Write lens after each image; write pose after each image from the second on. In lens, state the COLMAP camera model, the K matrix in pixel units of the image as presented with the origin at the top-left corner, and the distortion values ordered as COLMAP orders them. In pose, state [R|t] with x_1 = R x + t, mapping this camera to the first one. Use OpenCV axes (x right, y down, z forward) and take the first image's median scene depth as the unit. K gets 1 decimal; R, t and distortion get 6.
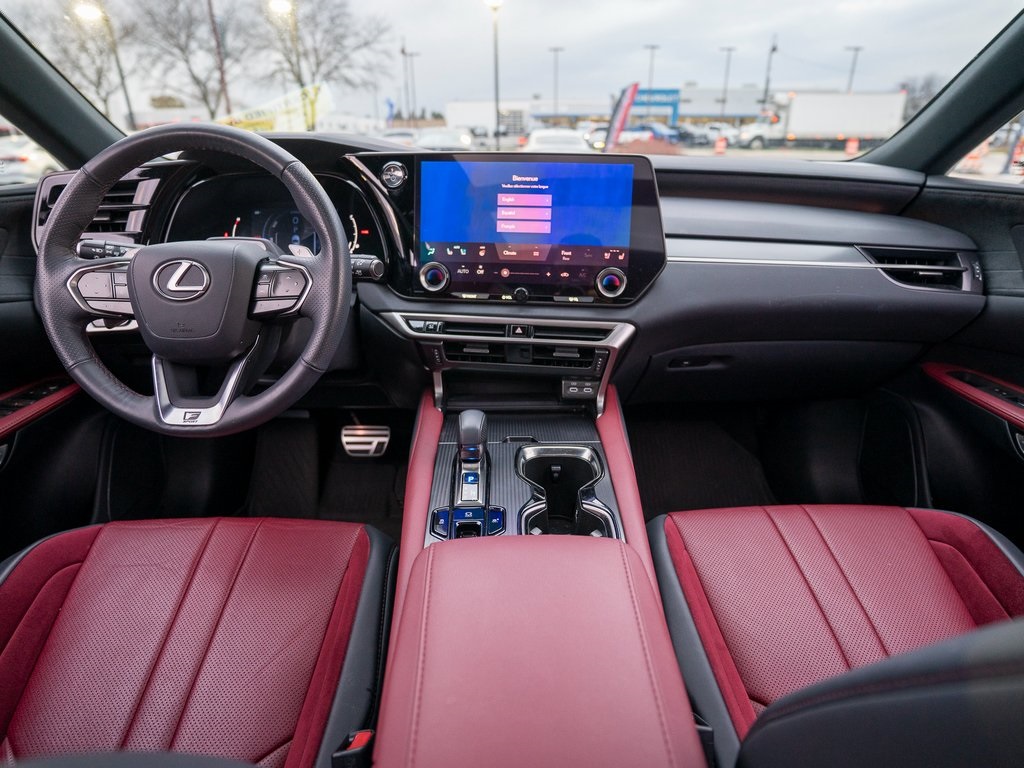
lens RADIAL K [[594.9, 0, 512.0], [0, 594.9, 384.0], [0, 0, 1]] dist [-0.081663, 0.047499]
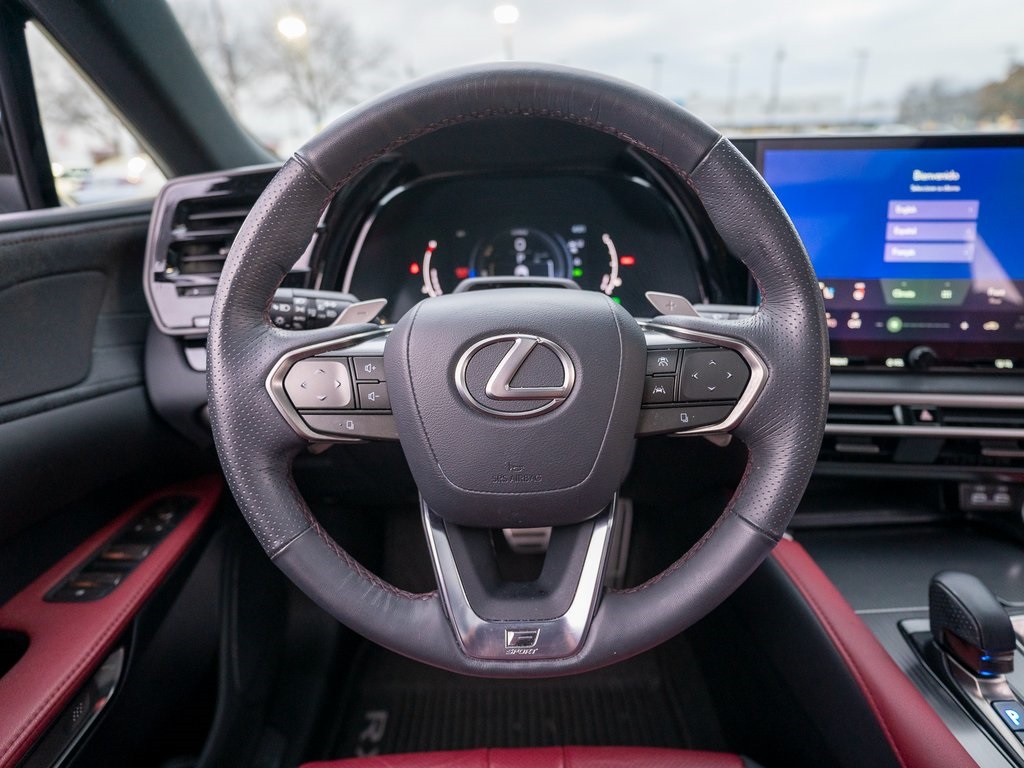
lens RADIAL K [[594.9, 0, 512.0], [0, 594.9, 384.0], [0, 0, 1]] dist [-0.081663, 0.047499]
pose [[0.999625, -0.024883, -0.011458, -0.427864], [0.024585, 0.999372, -0.025512, -0.119952], [0.012086, 0.025221, 0.999609, 0.379422]]
